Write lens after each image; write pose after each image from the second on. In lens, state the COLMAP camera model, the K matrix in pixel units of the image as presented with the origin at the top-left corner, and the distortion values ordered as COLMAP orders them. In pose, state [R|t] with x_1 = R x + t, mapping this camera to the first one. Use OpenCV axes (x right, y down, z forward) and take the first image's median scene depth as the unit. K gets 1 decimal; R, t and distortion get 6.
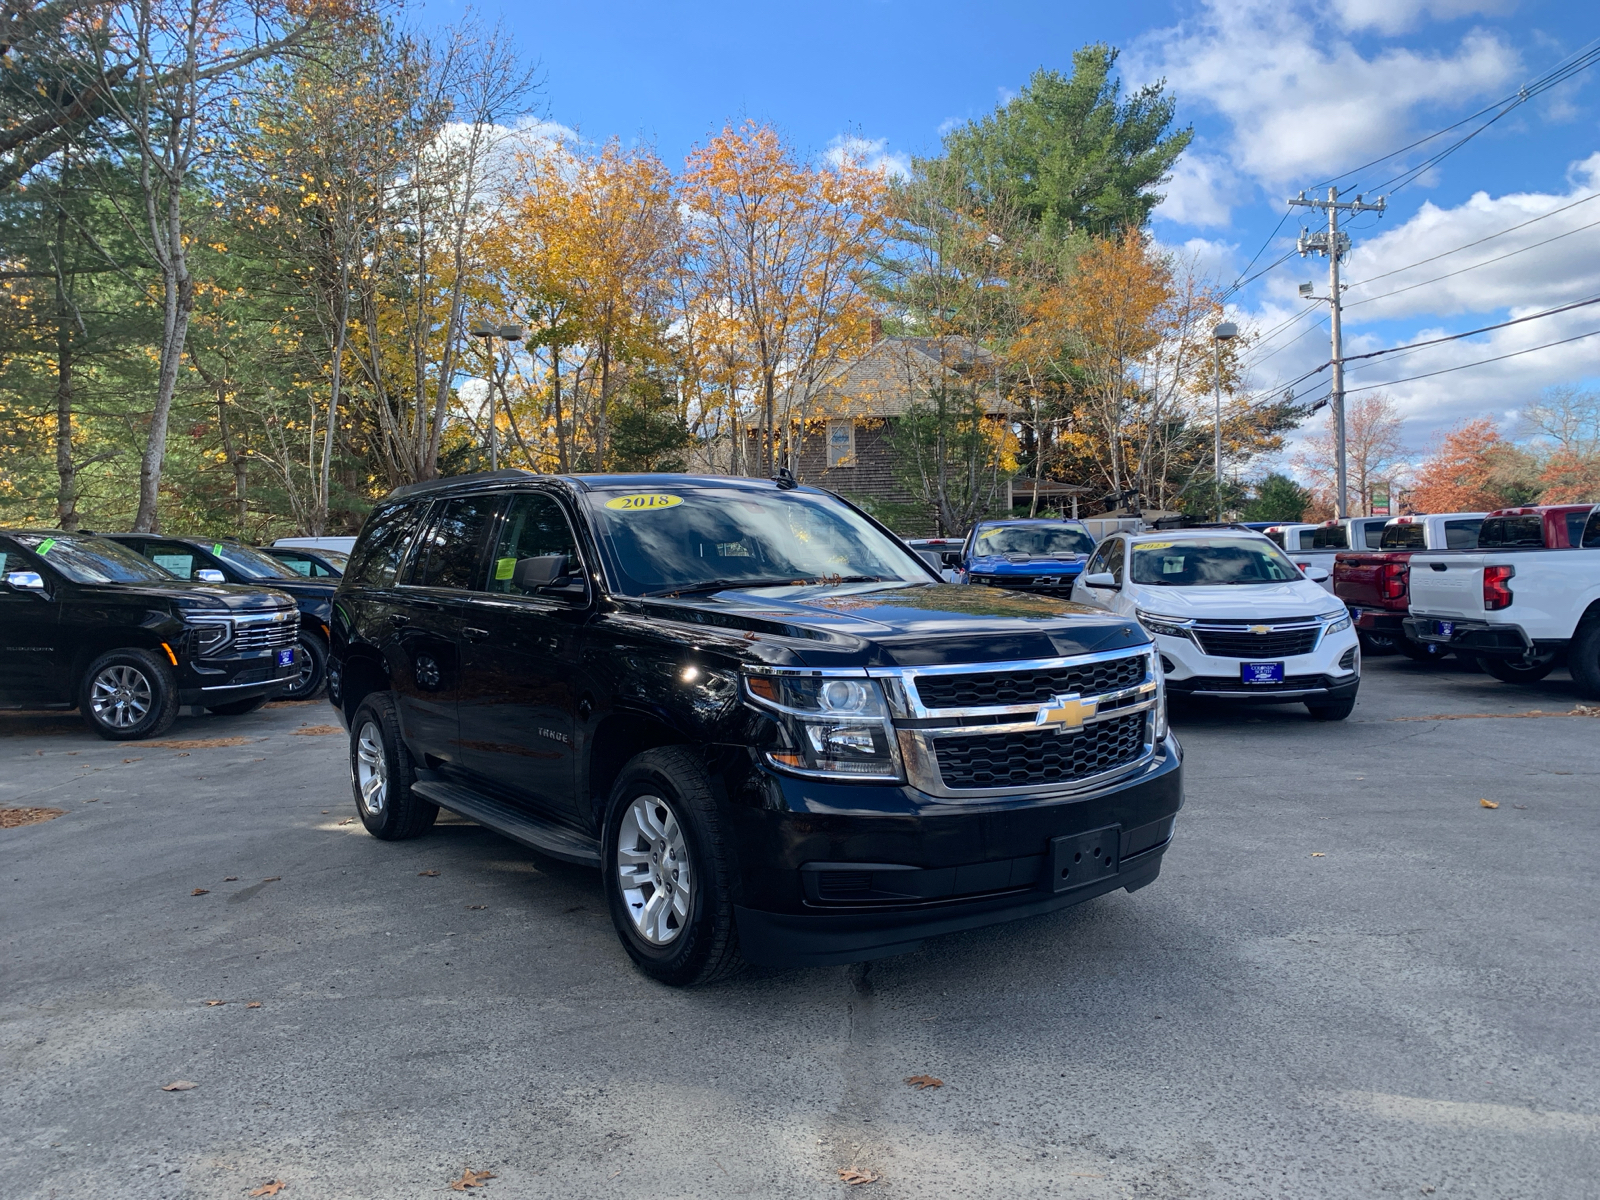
lens RADIAL K [[1209.2, 0, 800.1], [0, 1209.2, 605.4], [0, 0, 1]] dist [0.028214, -0.025222]
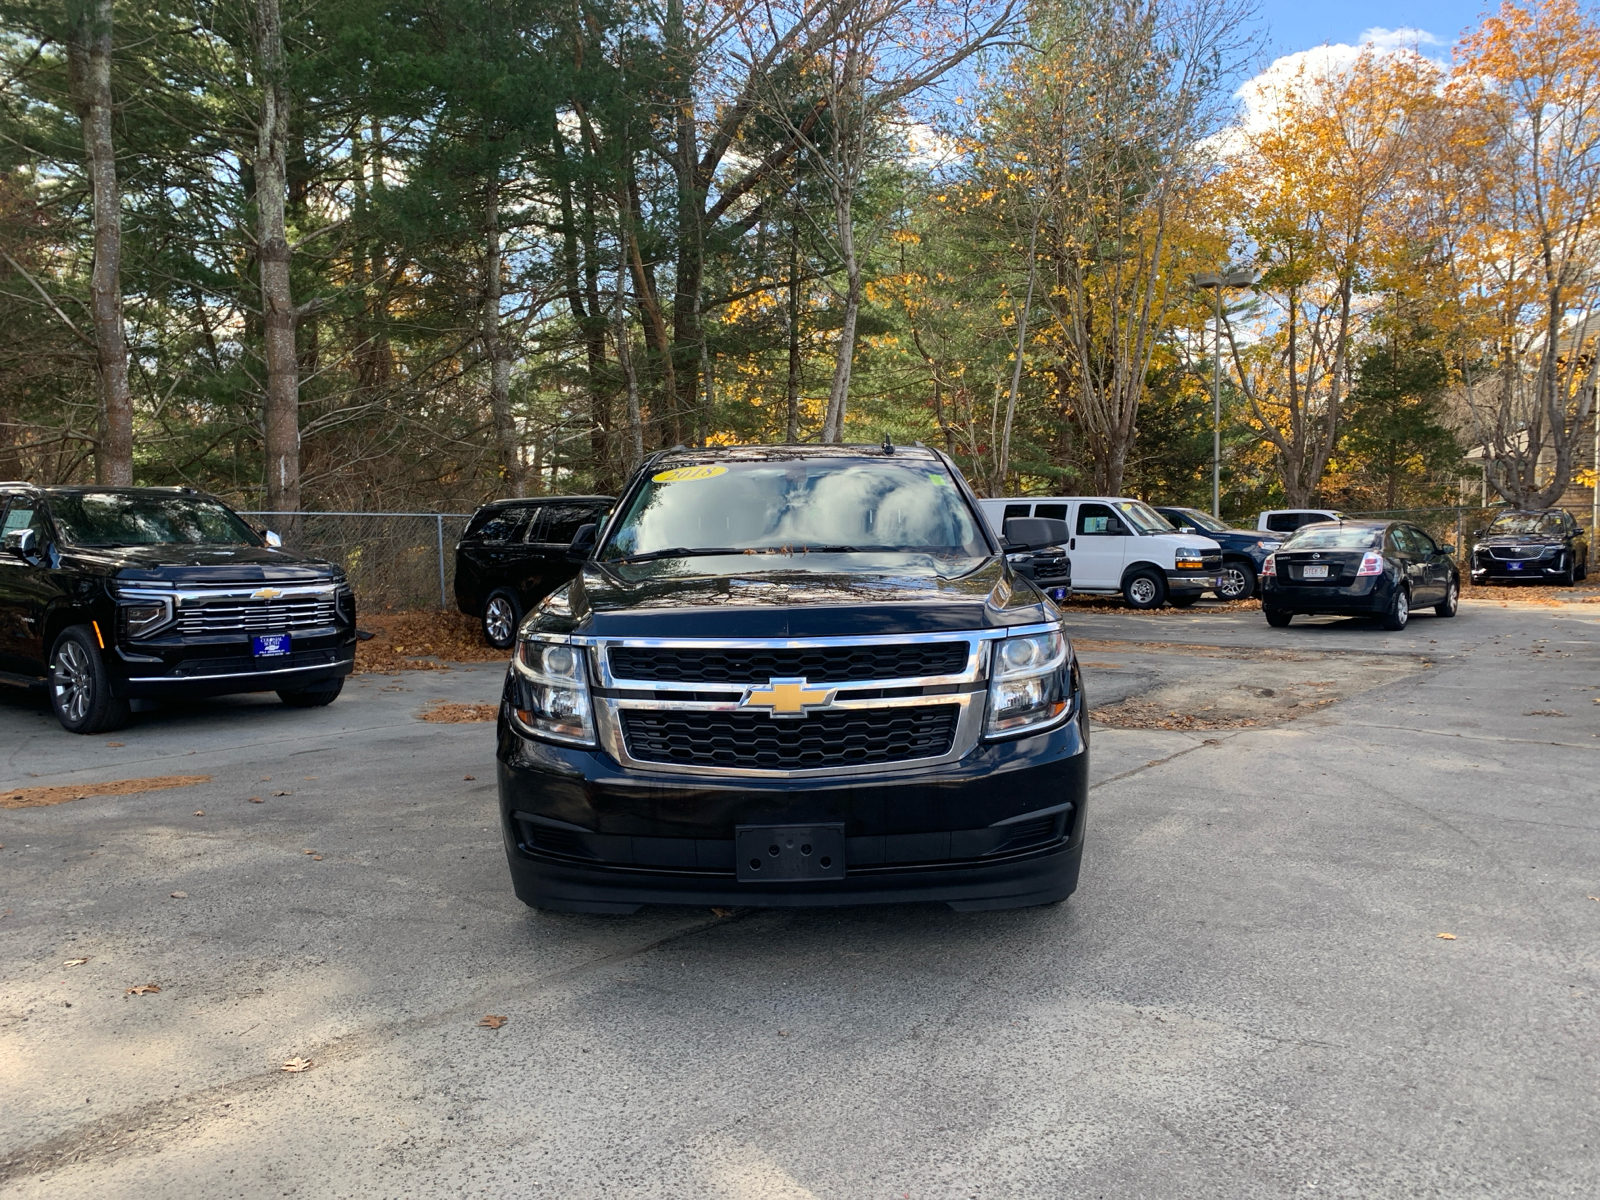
lens RADIAL K [[1209.2, 0, 806.0], [0, 1209.2, 594.0], [0, 0, 1]] dist [0.028214, -0.025222]
pose [[0.788430, 0.038313, -0.613930, 0.801308], [-0.021495, 0.999165, 0.034750, -0.023900], [0.614749, -0.014201, 0.788595, 0.272661]]
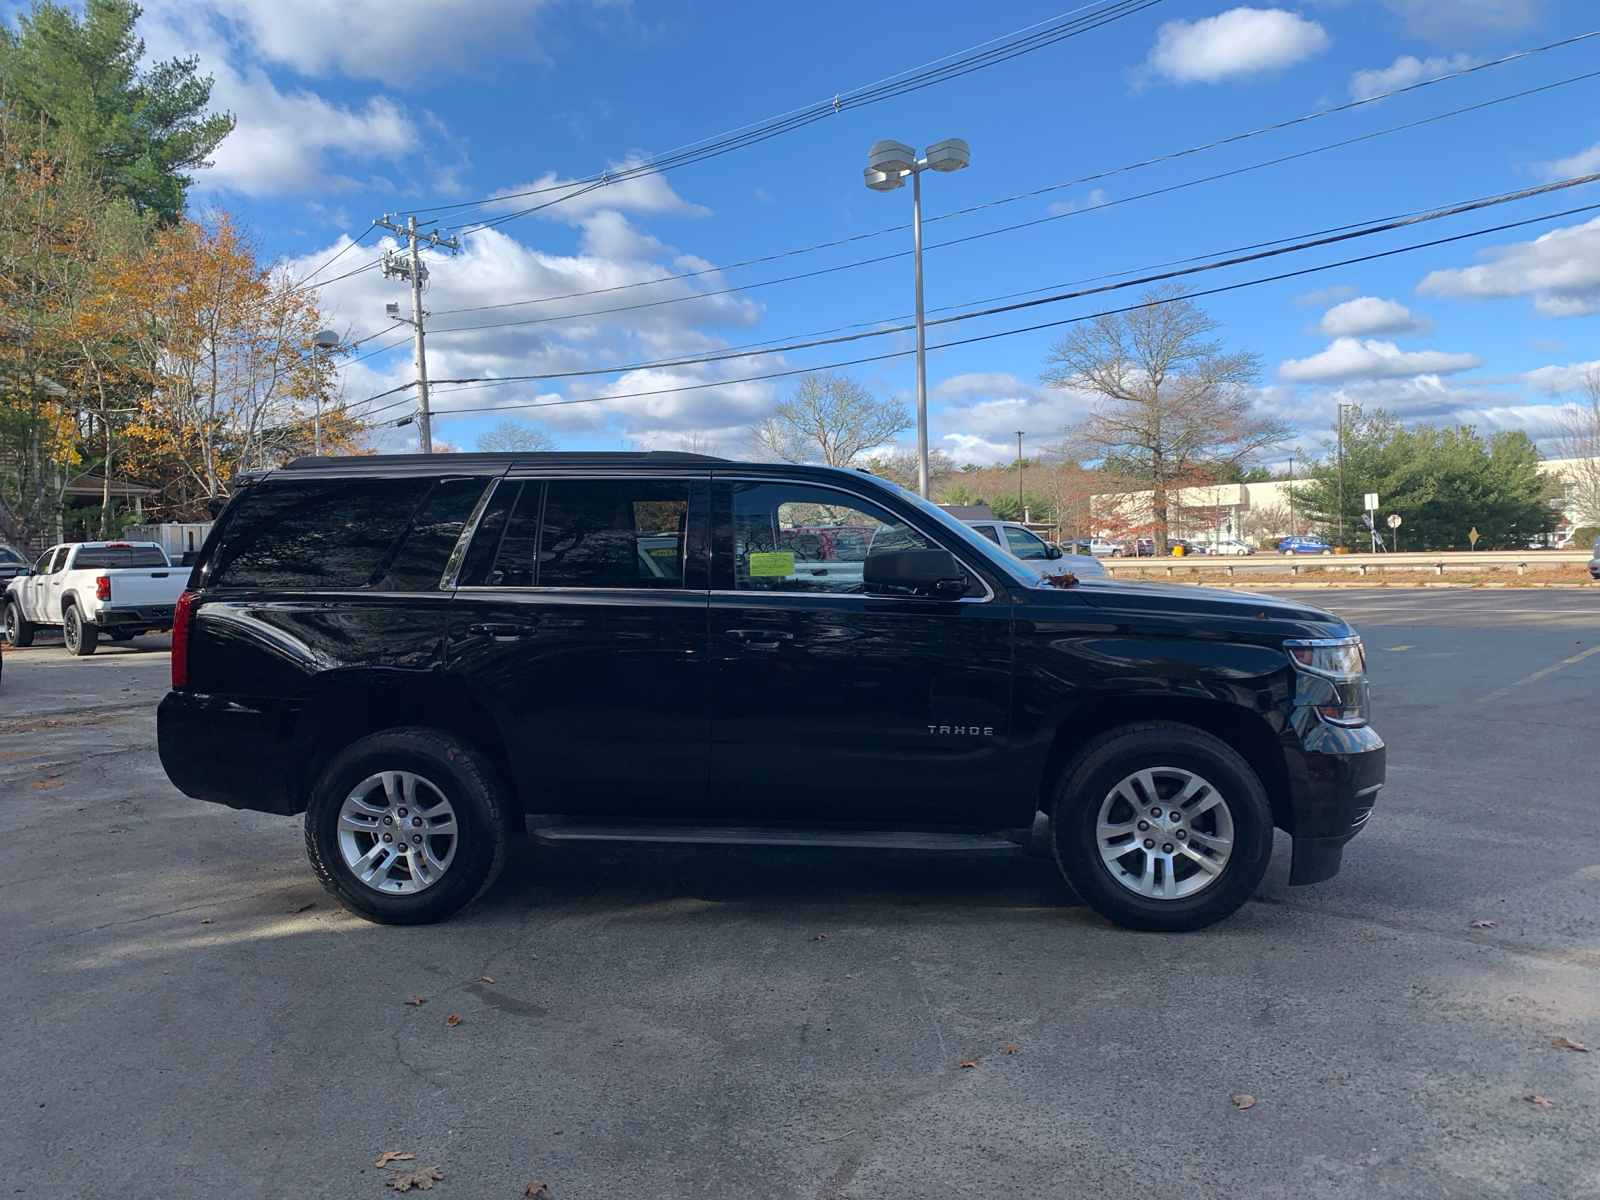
lens RADIAL K [[1209.2, 0, 796.0], [0, 1209.2, 594.9], [0, 0, 1]] dist [0.028214, -0.025222]
pose [[0.676022, -0.013656, 0.736755, -1.215087], [0.027211, 0.999609, -0.006439, -0.001211], [-0.736379, 0.024401, 0.676130, 0.514496]]
